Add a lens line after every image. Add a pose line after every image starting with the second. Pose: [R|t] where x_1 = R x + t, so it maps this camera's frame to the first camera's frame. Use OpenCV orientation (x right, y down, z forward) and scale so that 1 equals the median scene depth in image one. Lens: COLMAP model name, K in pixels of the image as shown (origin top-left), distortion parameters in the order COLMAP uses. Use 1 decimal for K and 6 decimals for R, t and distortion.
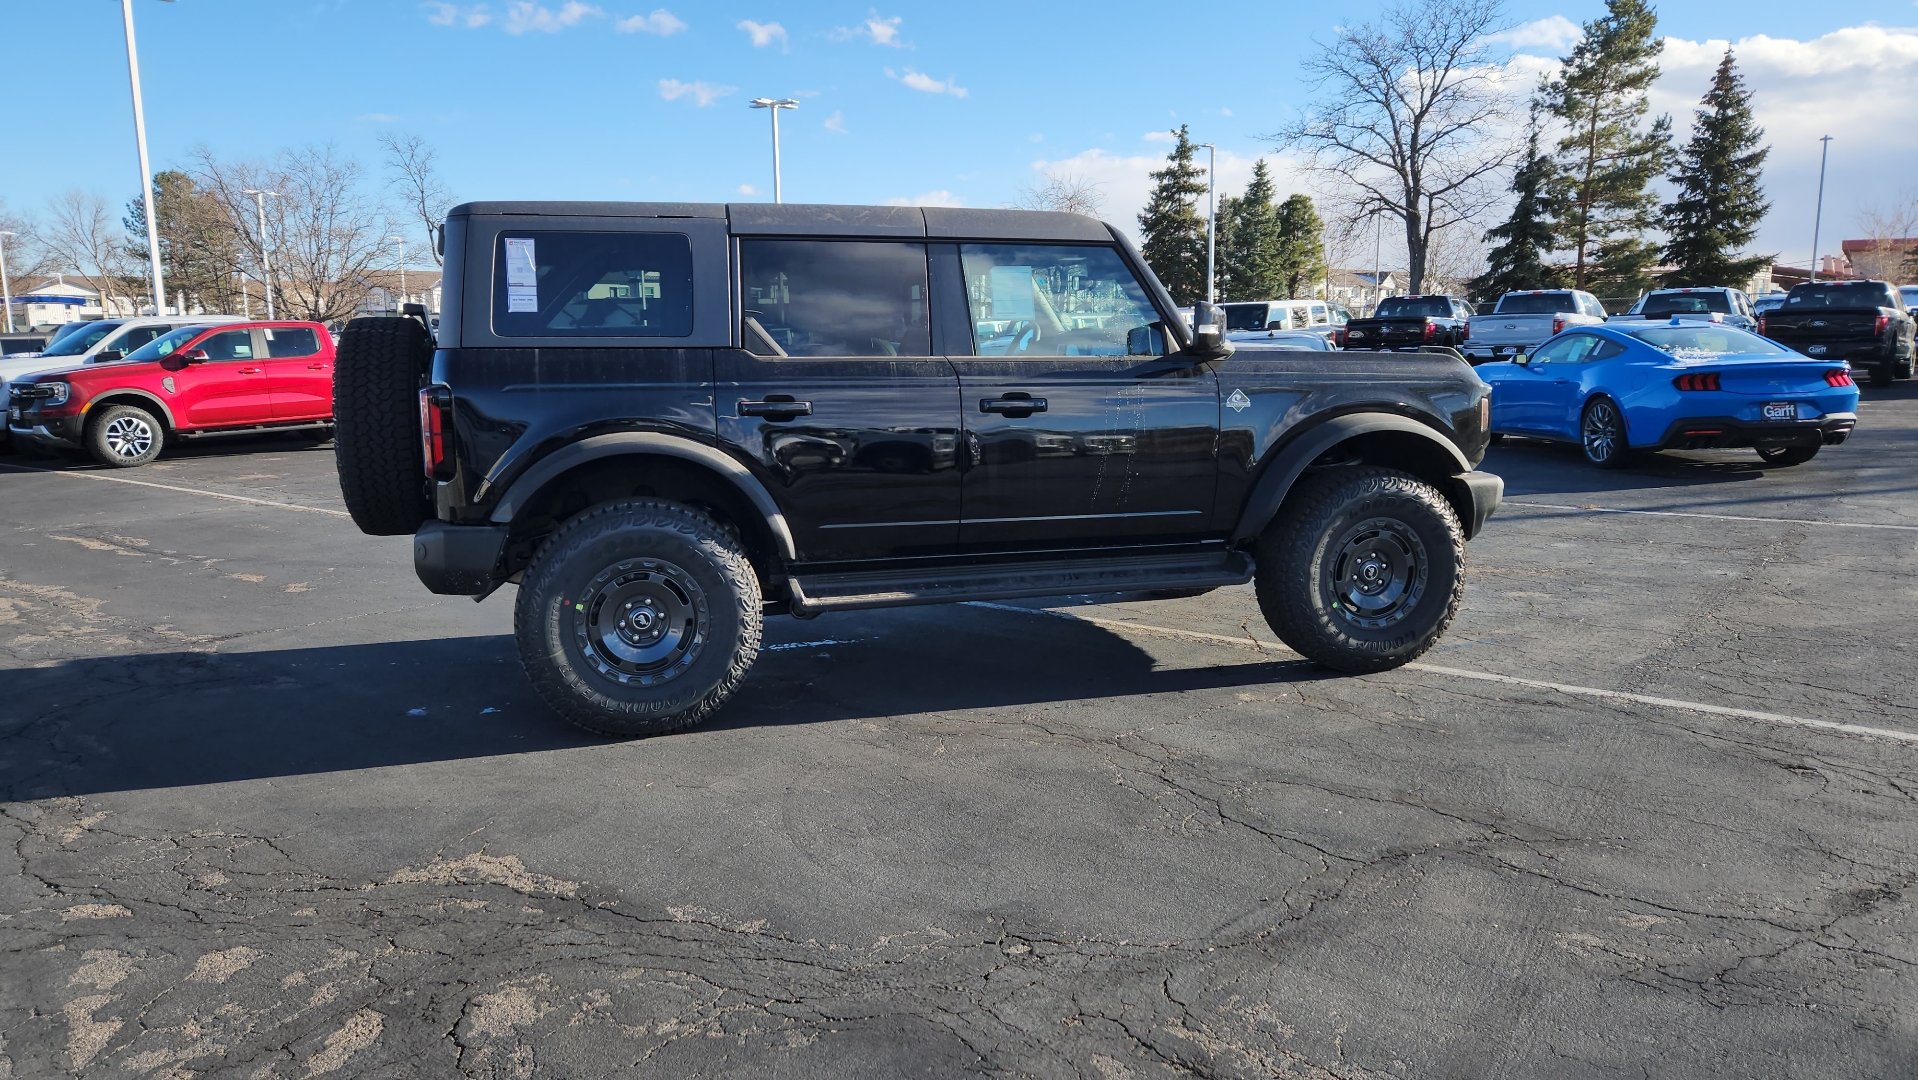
lens RADIAL K [[1262.6, 0, 923.2], [0, 1262.6, 506.7], [0, 0, 1]] dist [0.082630, -0.068086]
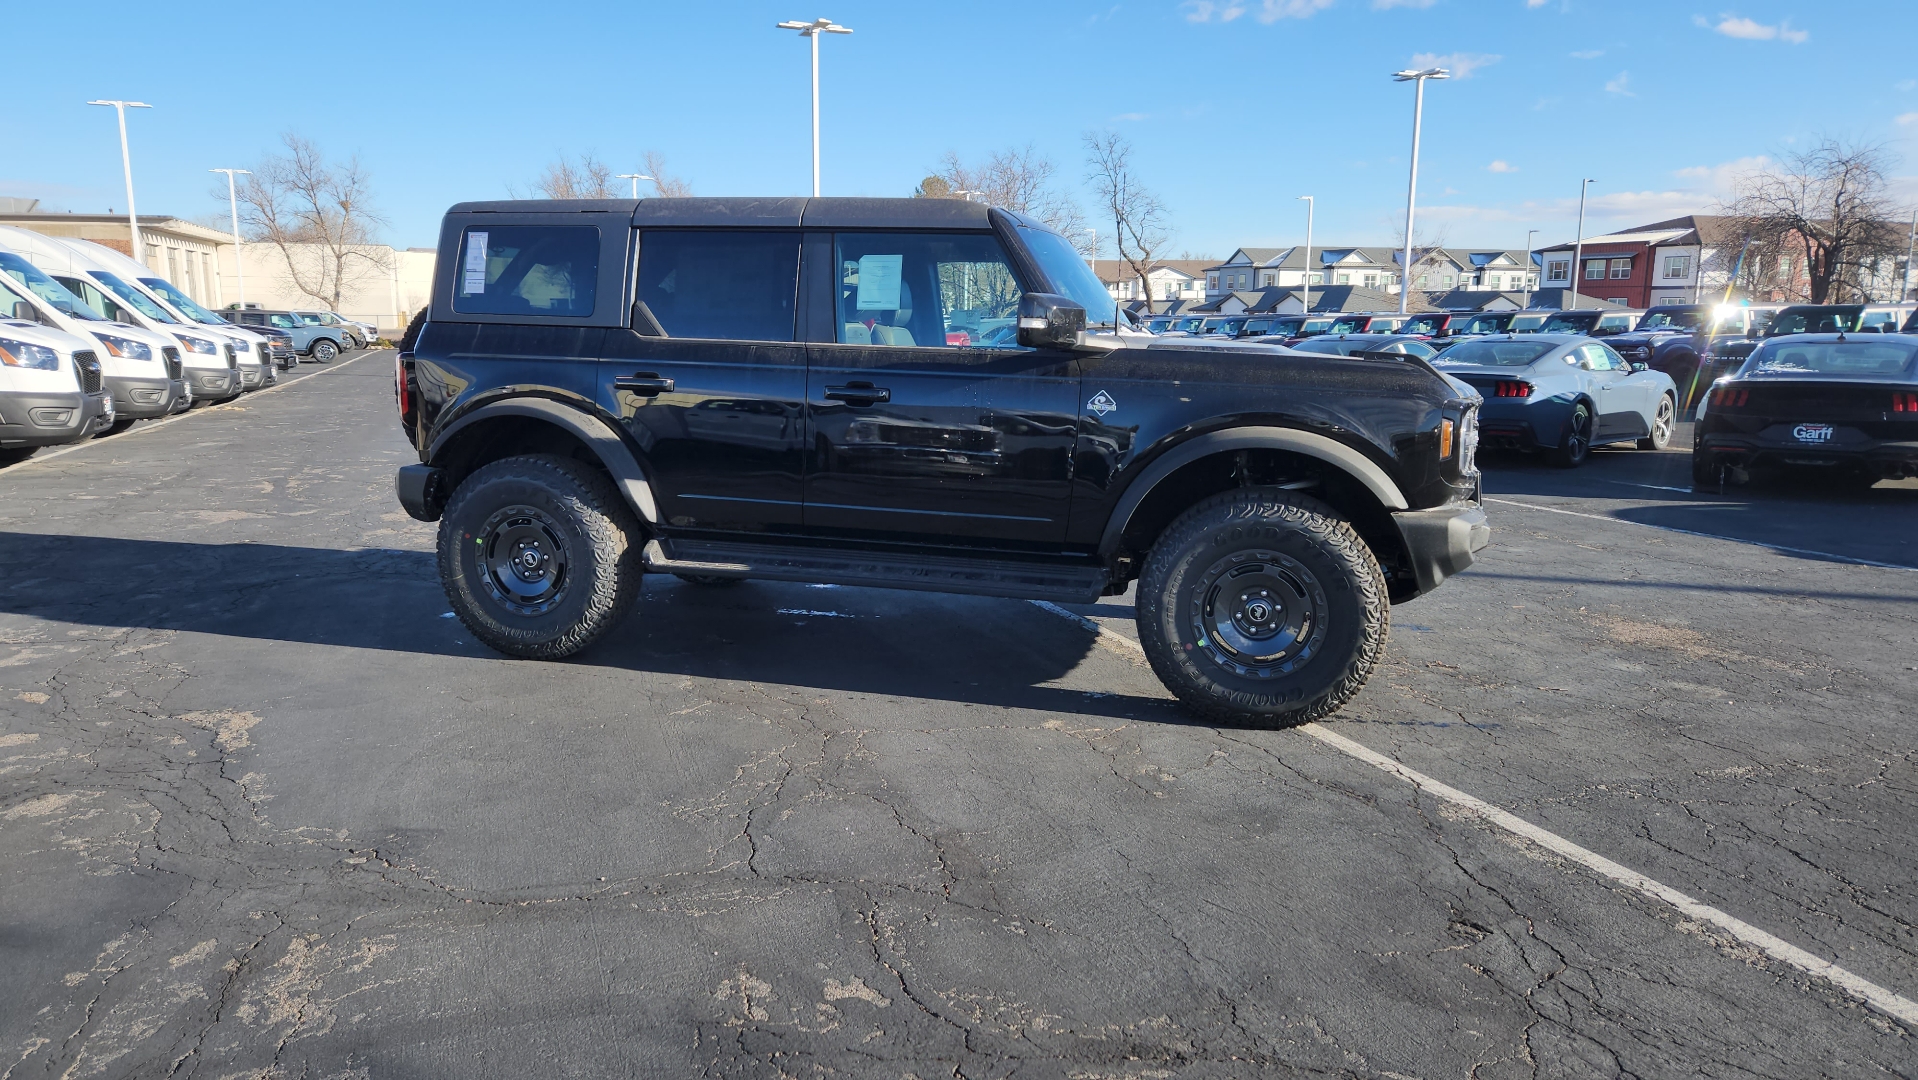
lens RADIAL K [[1266.6, 0, 923.1], [0, 1266.6, 516.3], [0, 0, 1]] dist [0.076525, -0.057086]
pose [[0.860991, 0.101193, -0.498452, 0.571555], [-0.093160, 0.994805, 0.041043, -0.027009], [0.500015, 0.011098, 0.865945, 0.141058]]
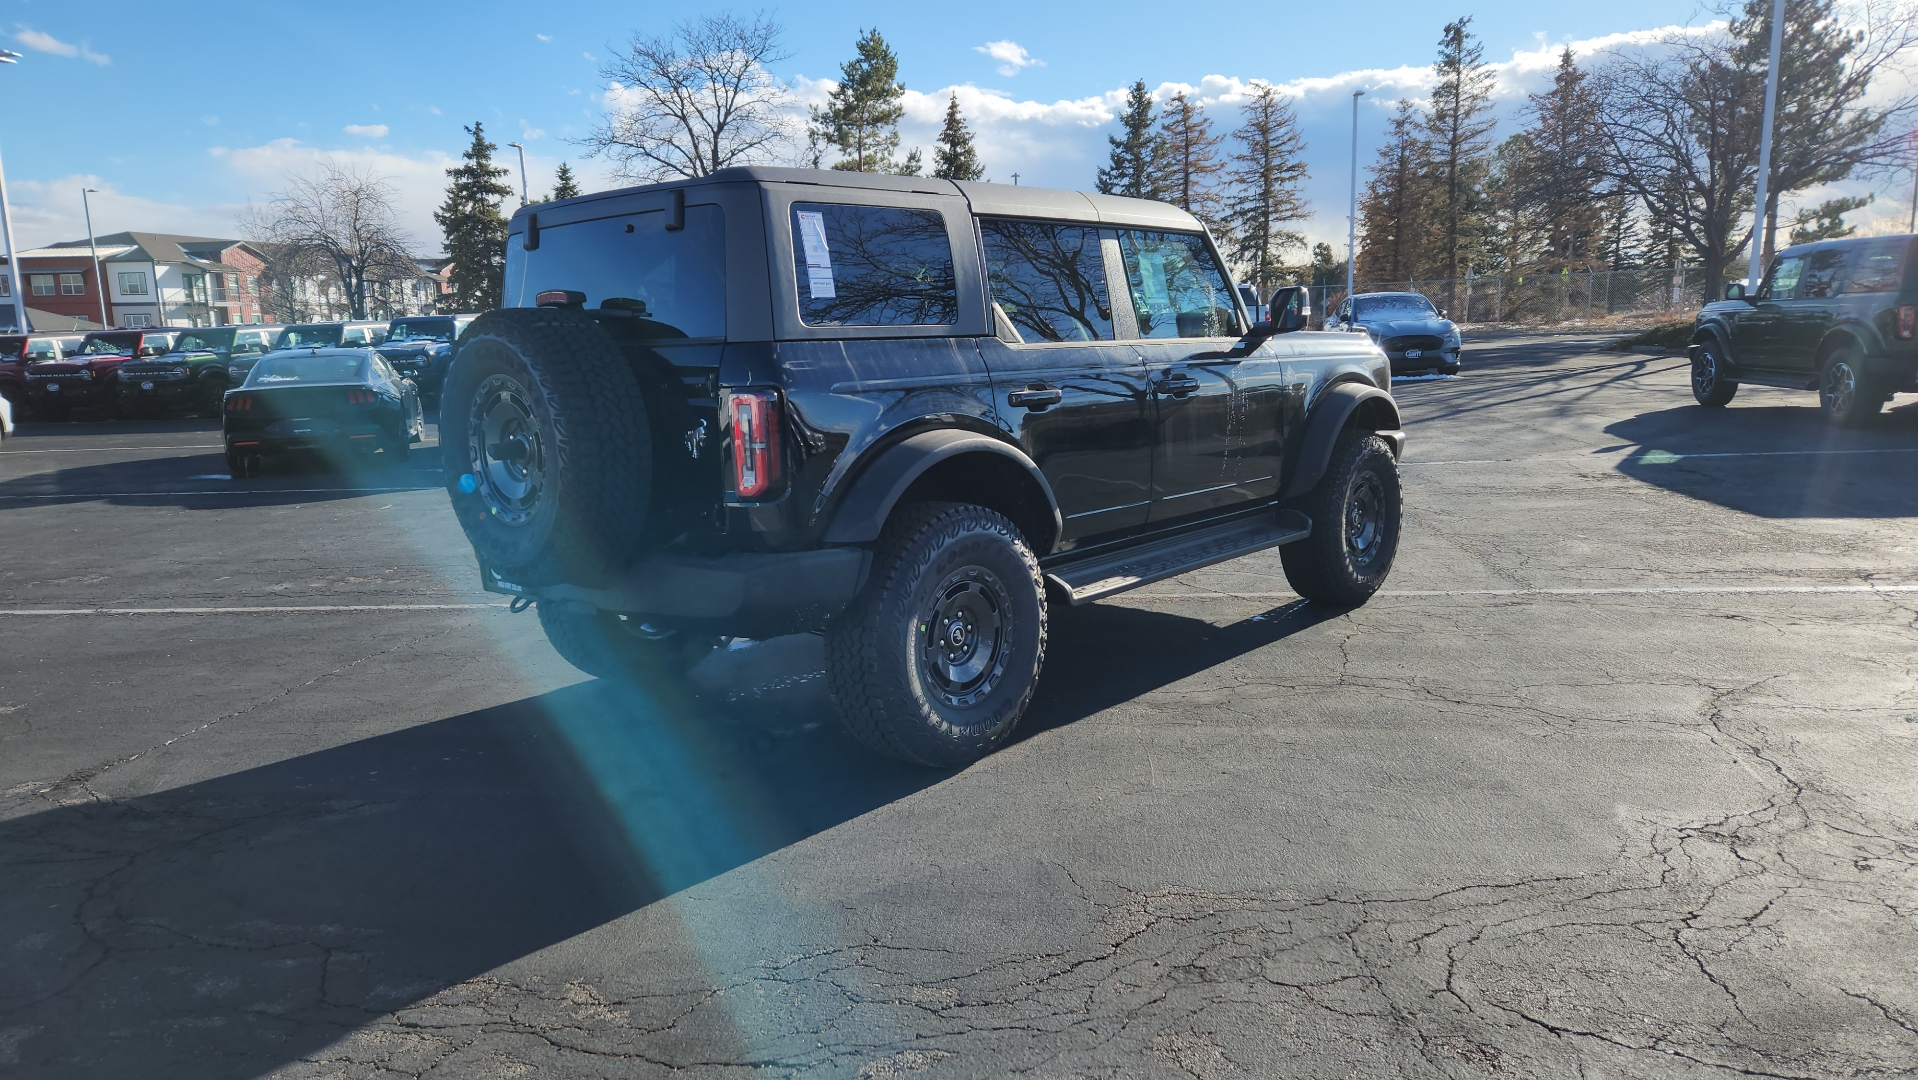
lens RADIAL K [[1272.0, 0, 897.7], [0, 1272.0, 511.5], [0, 0, 1]] dist [0.084468, -0.070259]
pose [[0.847208, -0.089878, 0.523603, -0.621892], [0.091472, 0.995545, 0.022883, -0.020349], [-0.523327, 0.028508, 0.851655, 0.206875]]
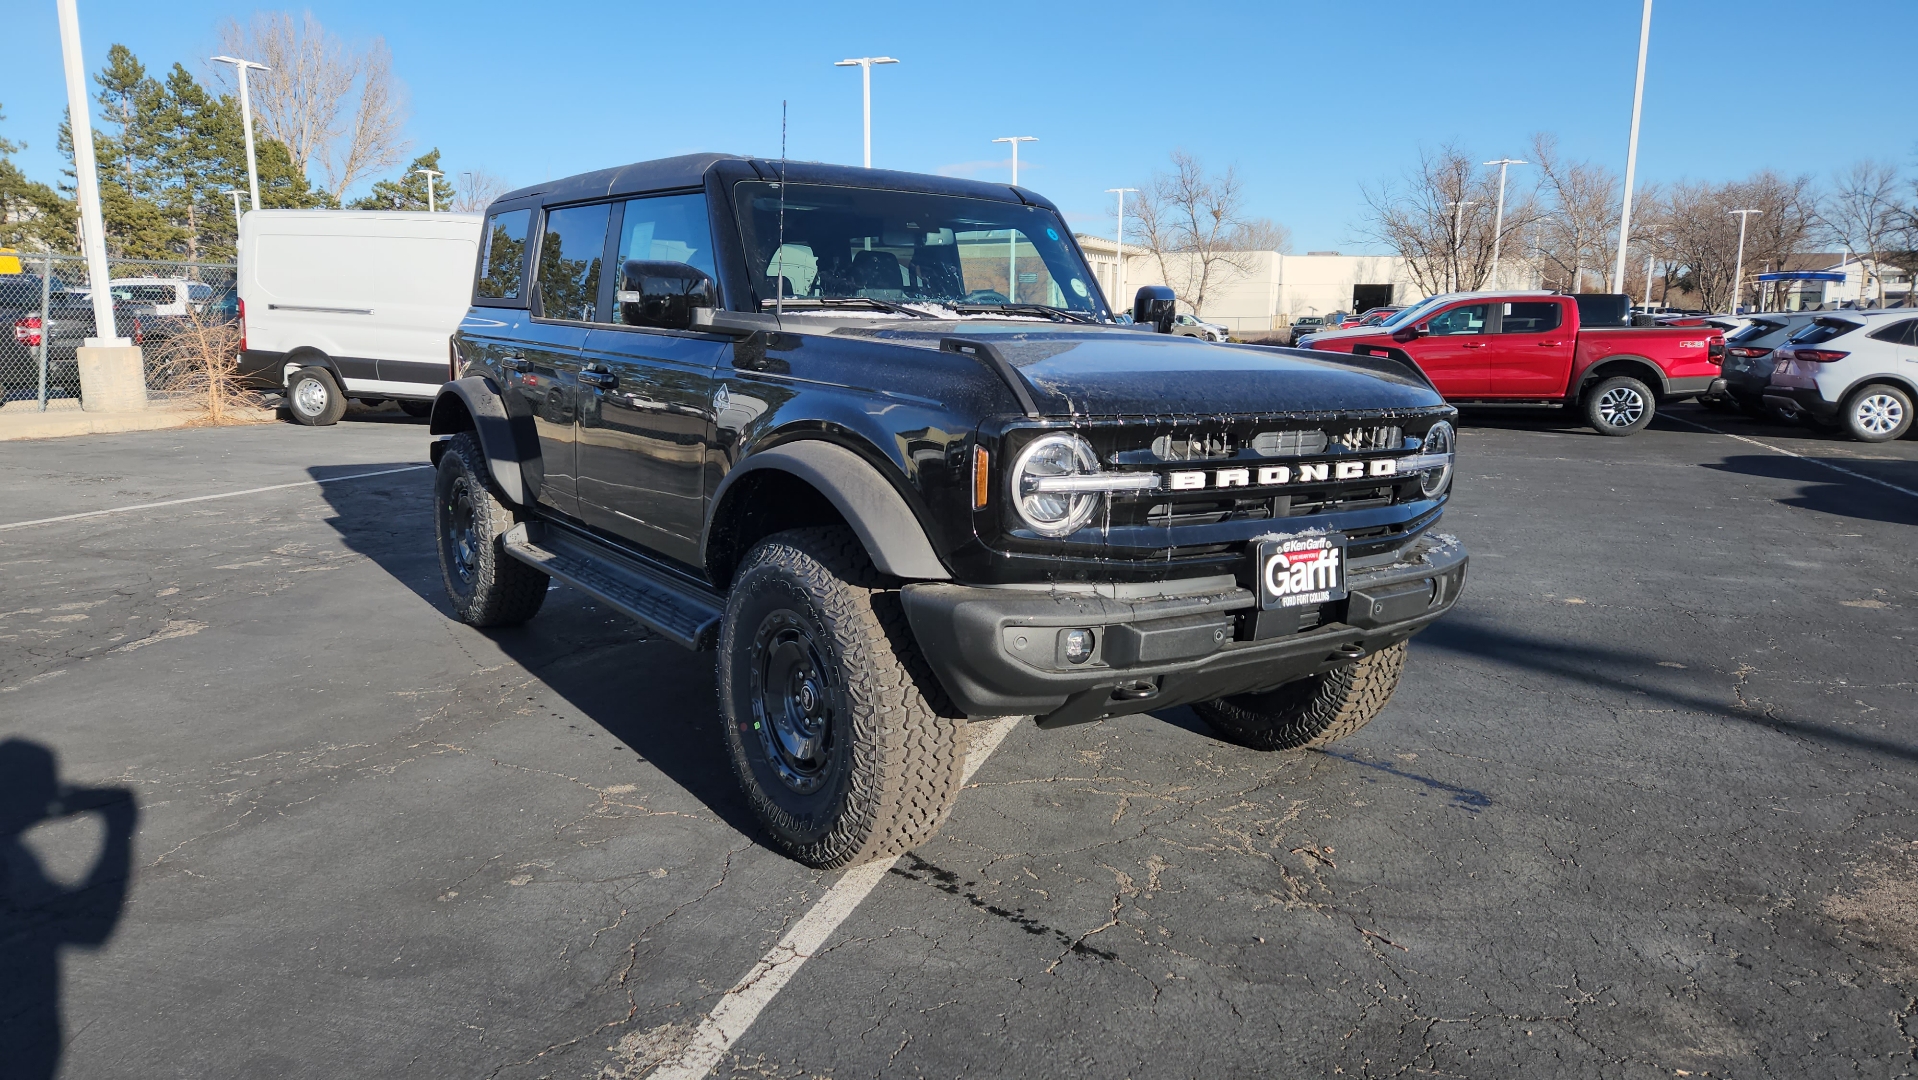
lens RADIAL K [[1266.6, 0, 923.1], [0, 1266.6, 516.3], [0, 0, 1]] dist [0.076525, -0.057086]
pose [[0.350276, 0.166752, -0.921683, 0.911906], [-0.144511, 0.981864, 0.122720, -0.117391], [0.925431, 0.090207, 0.368021, 0.808147]]
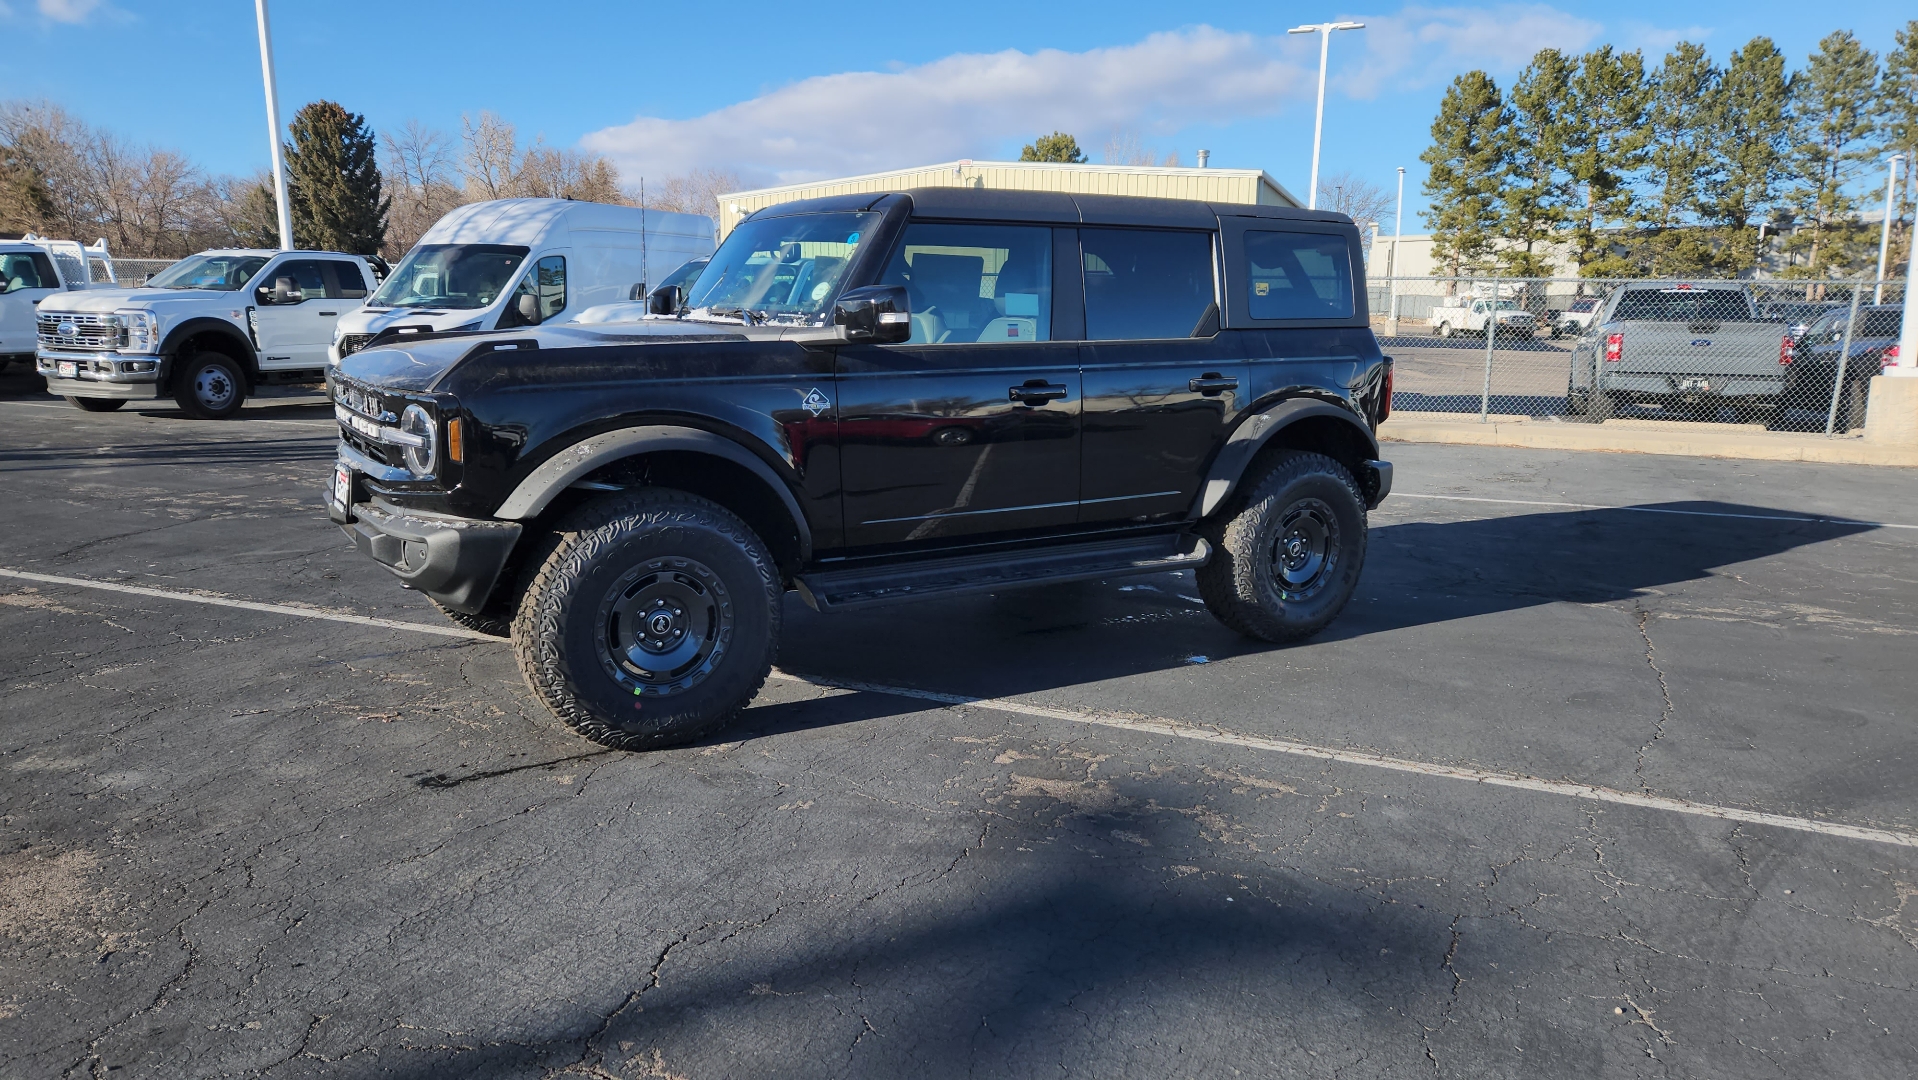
lens RADIAL K [[1269.9, 0, 934.5], [0, 1269.9, 537.8], [0, 0, 1]] dist [0.077570, -0.063743]
pose [[-0.949218, 0.057598, -0.309302, 0.341909], [-0.039323, 0.953671, 0.298271, -0.280299], [0.312152, 0.295287, -0.902976, 2.063789]]
